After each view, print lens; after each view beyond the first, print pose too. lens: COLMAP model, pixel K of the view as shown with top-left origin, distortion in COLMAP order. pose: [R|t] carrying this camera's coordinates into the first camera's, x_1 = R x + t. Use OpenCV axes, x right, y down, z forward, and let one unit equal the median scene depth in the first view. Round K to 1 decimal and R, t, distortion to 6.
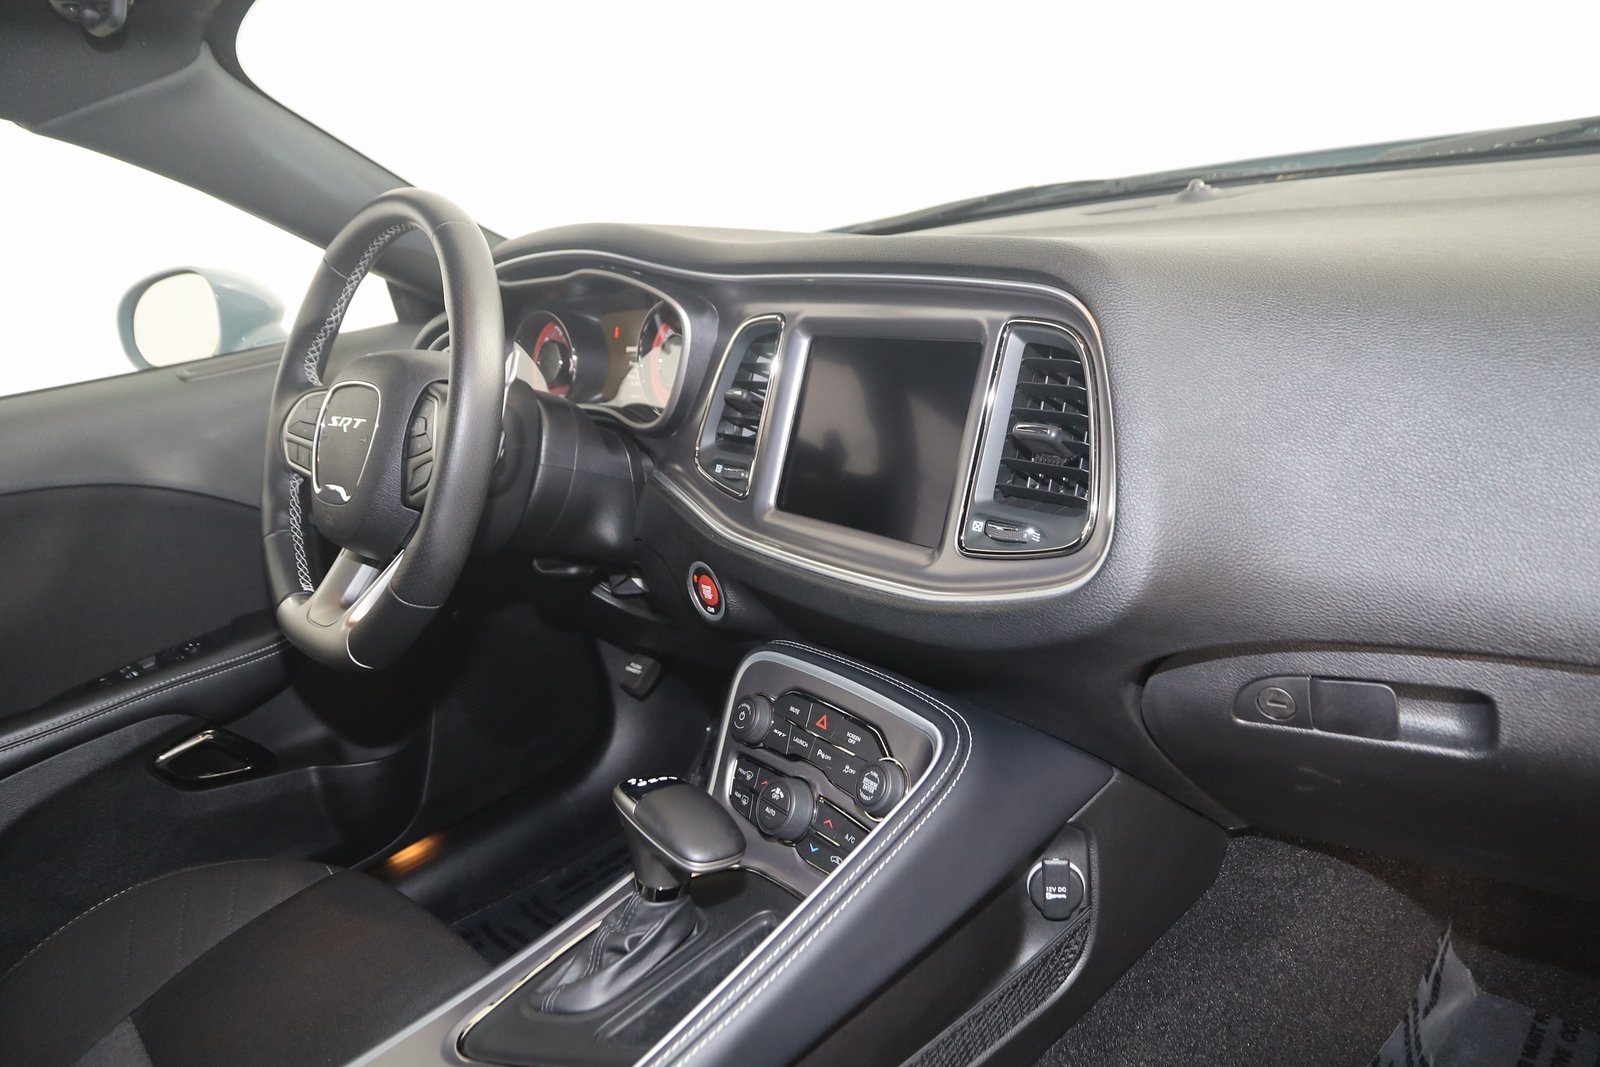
lens RADIAL K [[1128.2, 0, 824.4], [0, 1128.2, 532.3], [0, 0, 1]] dist [-0.108066, 0.078642]
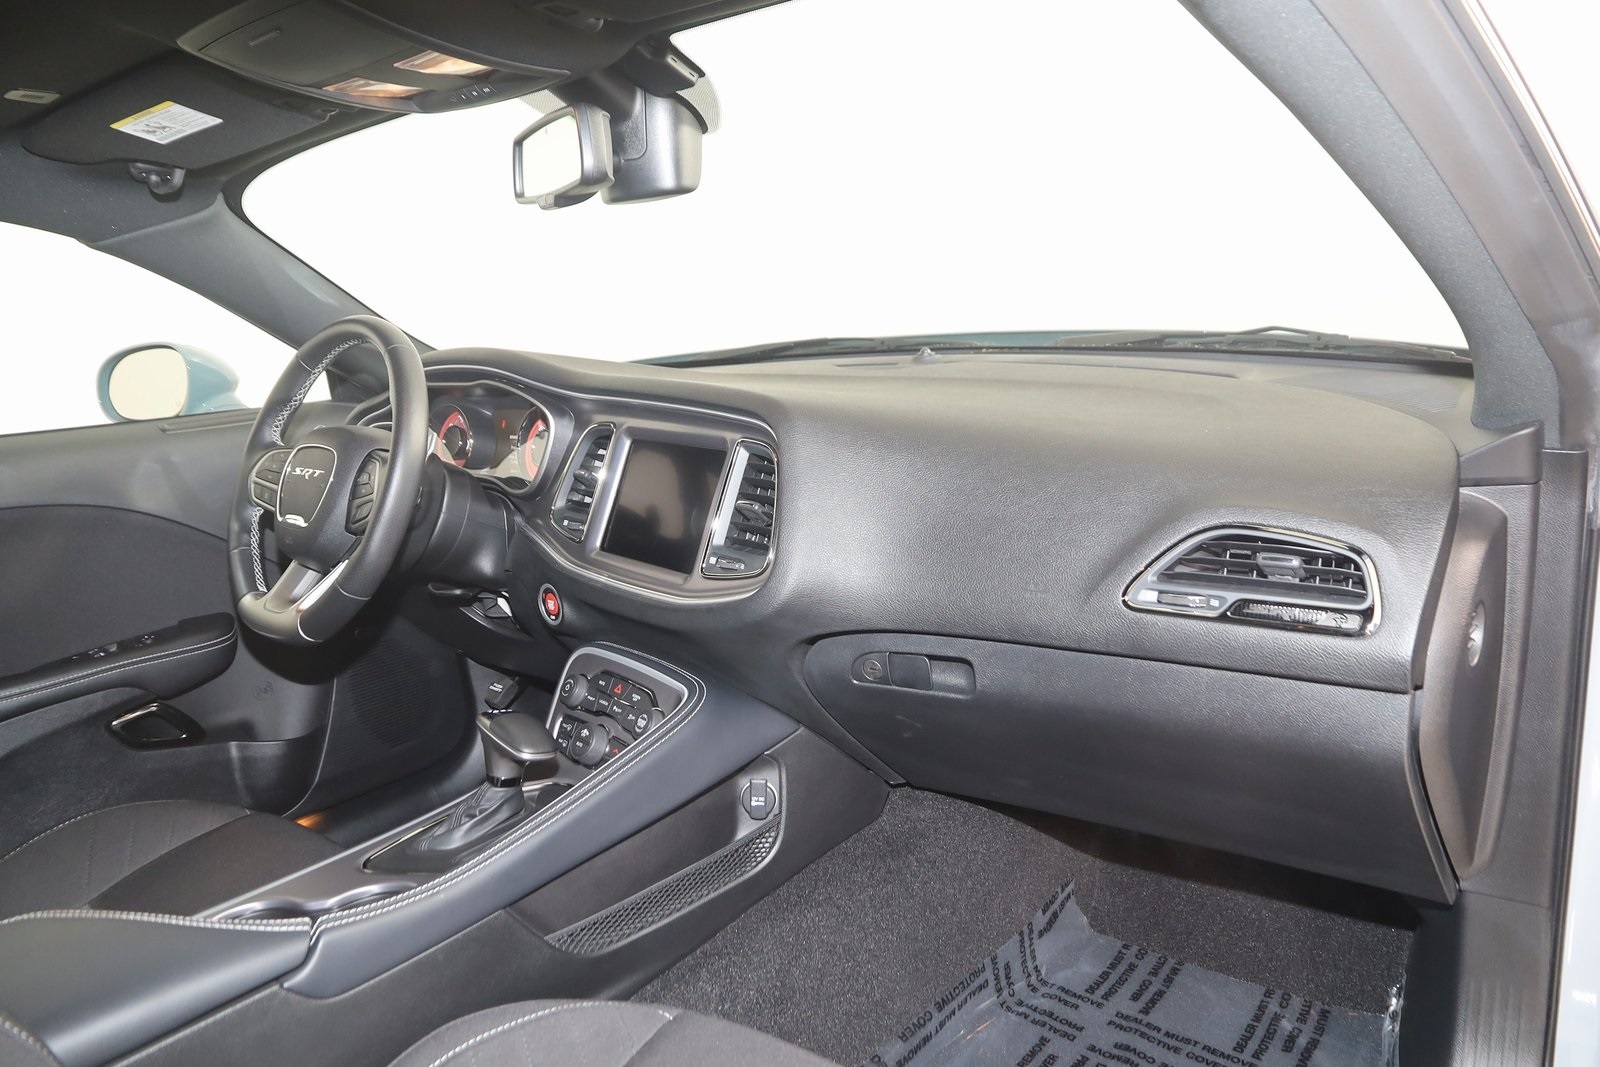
lens RADIAL K [[1128.2, 0, 824.4], [0, 1128.2, 532.3], [0, 0, 1]] dist [-0.108066, 0.078642]
pose [[0.992415, 0.067436, 0.102784, 0.093606], [-0.058197, 0.994206, -0.090380, 0.070116], [-0.108284, 0.083712, 0.990589, -0.498076]]
